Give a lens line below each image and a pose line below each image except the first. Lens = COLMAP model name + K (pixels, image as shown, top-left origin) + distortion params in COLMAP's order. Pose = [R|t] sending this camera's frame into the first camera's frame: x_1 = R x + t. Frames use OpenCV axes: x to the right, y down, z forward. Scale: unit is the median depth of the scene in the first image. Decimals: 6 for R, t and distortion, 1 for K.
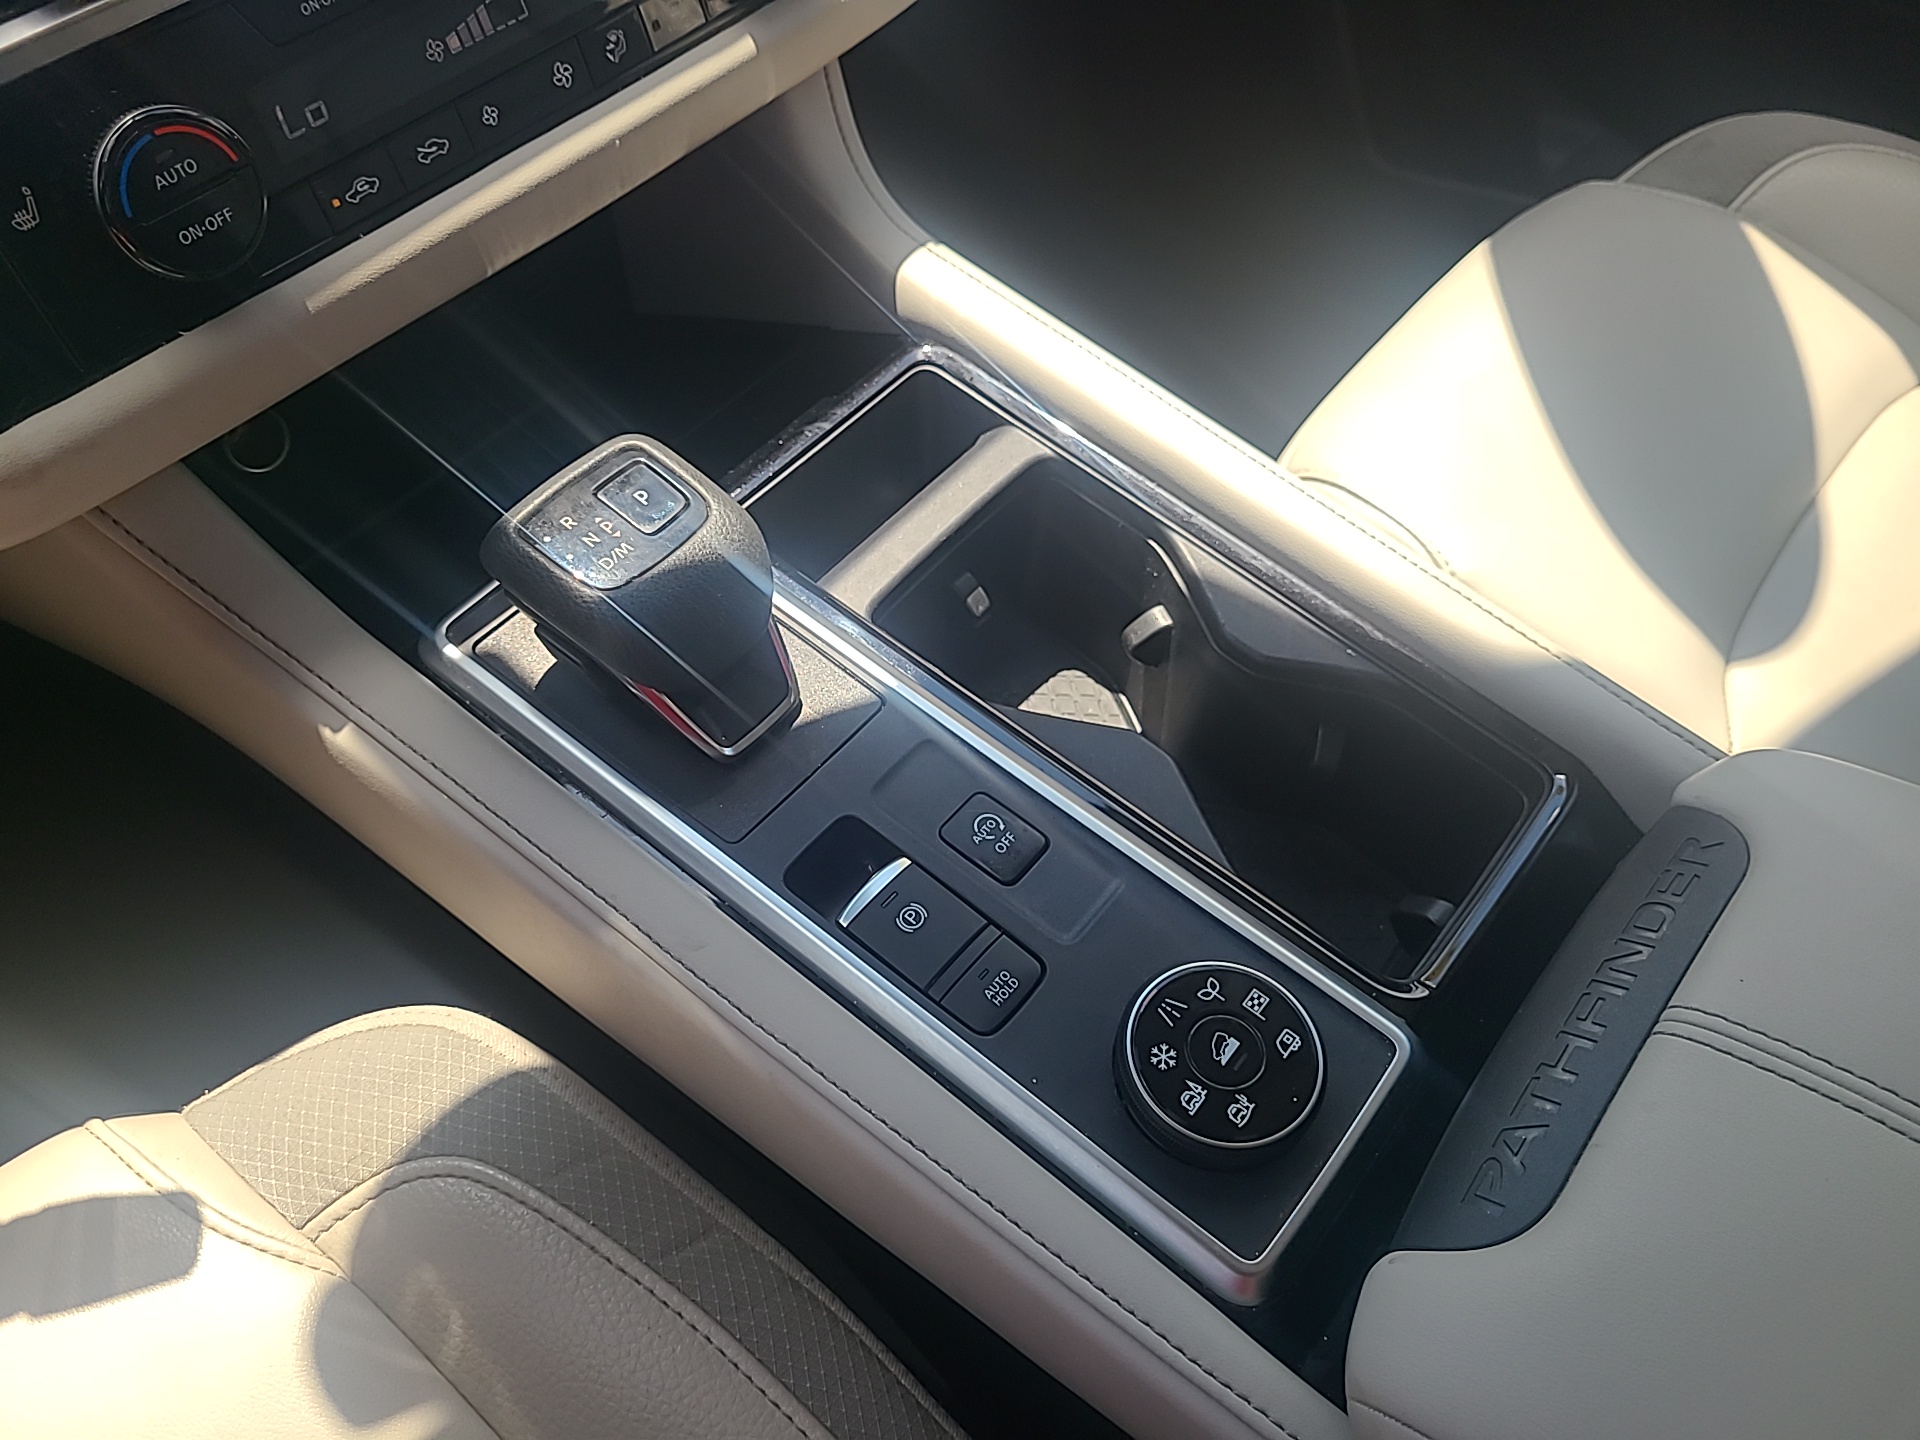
lens RADIAL K [[1441.7, 0, 897.8], [0, 1441.7, 771.6], [0, 0, 1]] dist [-0.003173, -0.004983]
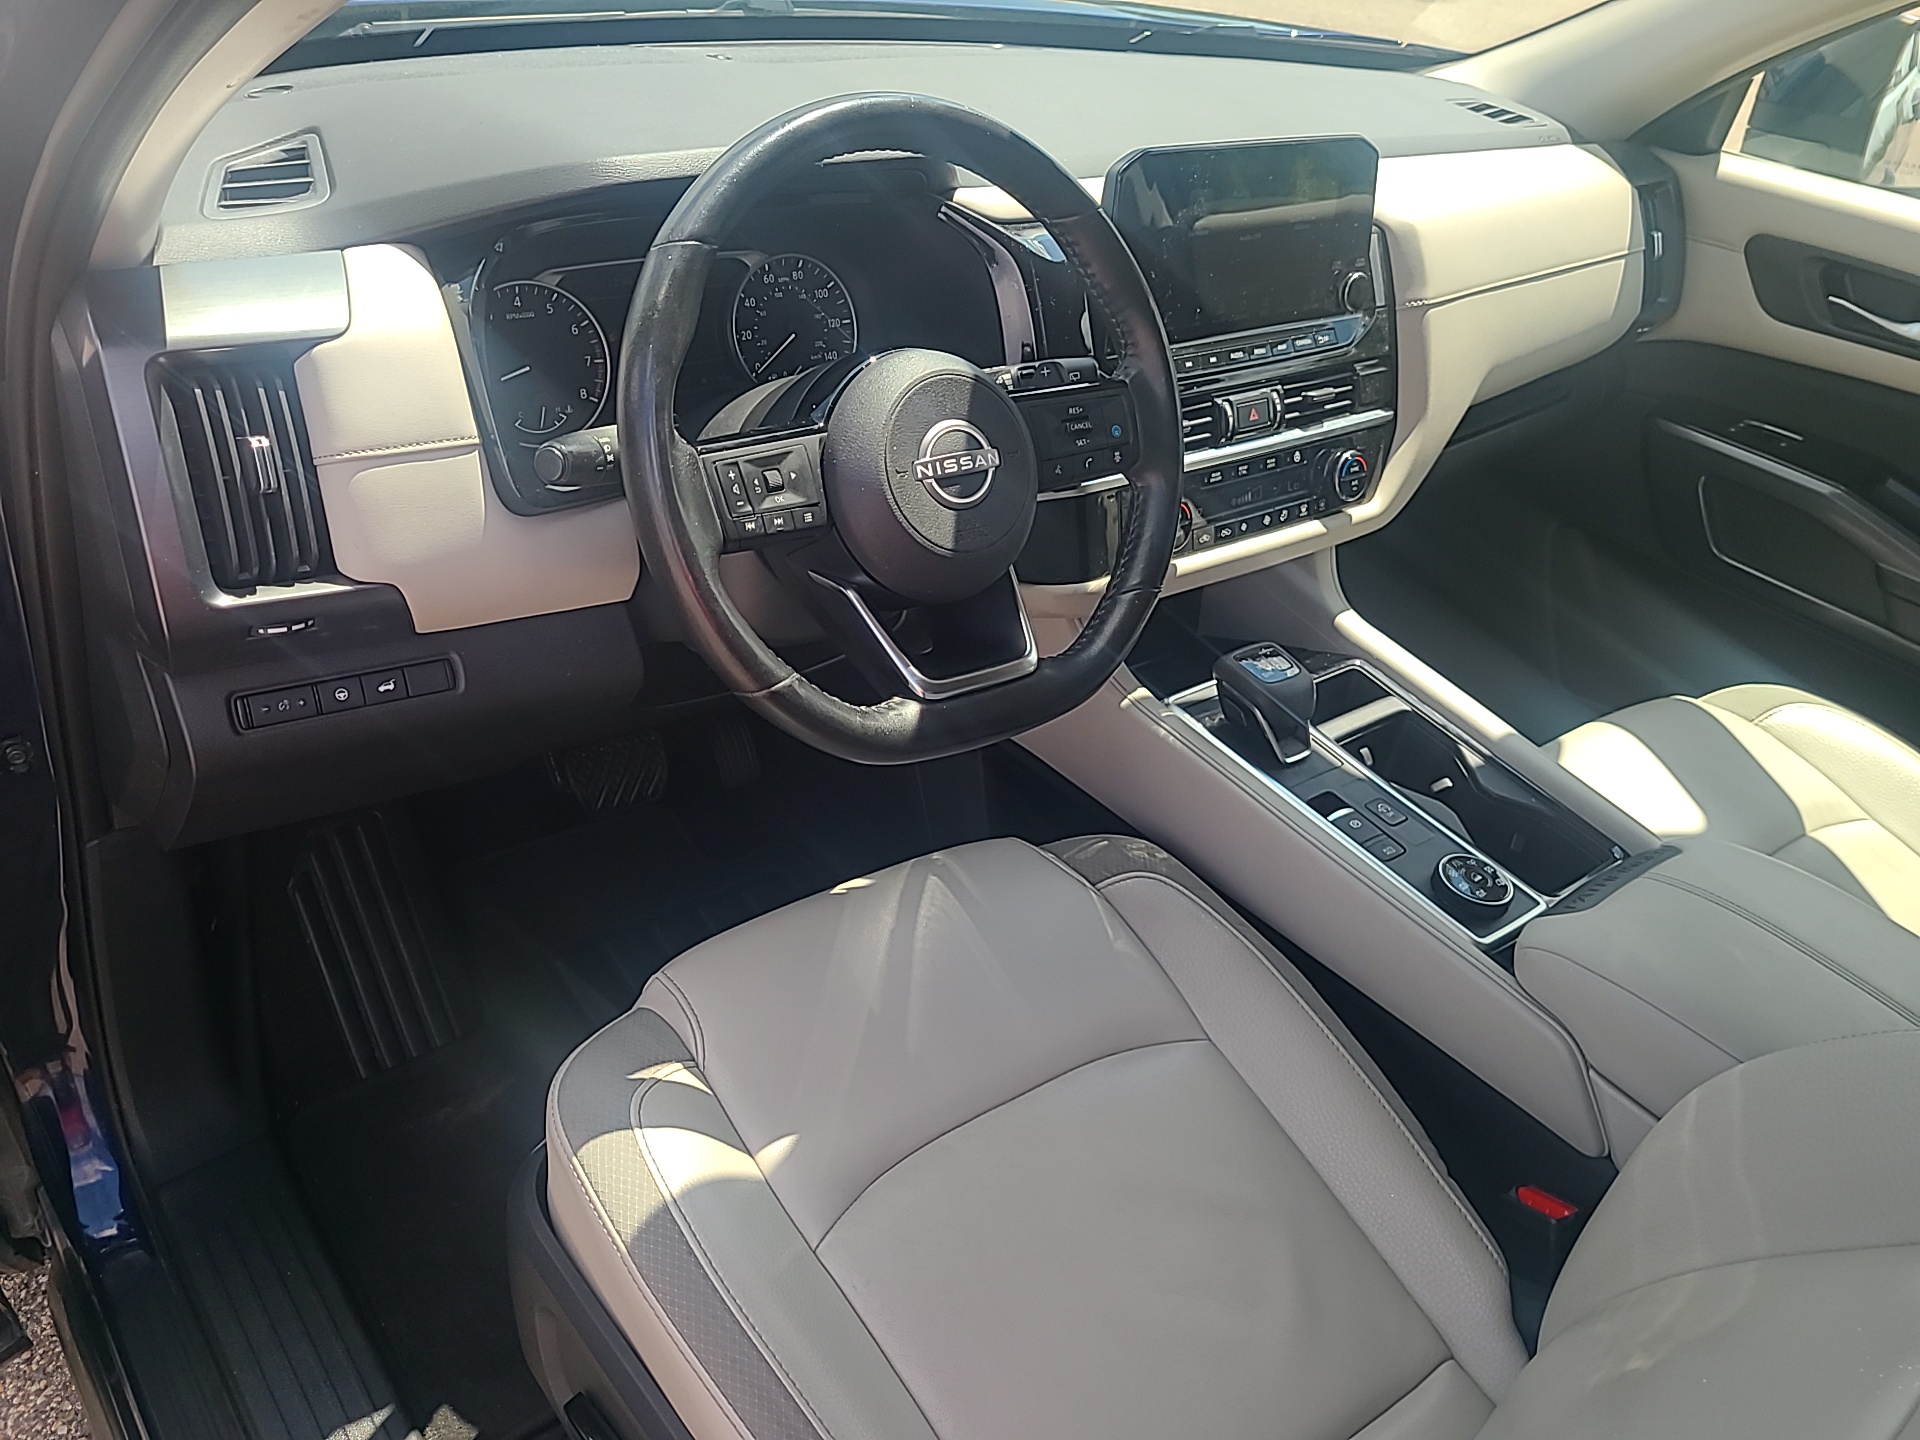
lens RADIAL K [[1512.6, 0, 959.7], [0, 1512.6, 753.5], [0, 0, 1]] dist [-0.003274, -0.000329]
pose [[0.972006, 0.223863, -0.071336, -0.519542], [-0.234657, 0.909680, -0.342664, 1.084231], [-0.011817, 0.349811, 0.936746, -1.591060]]
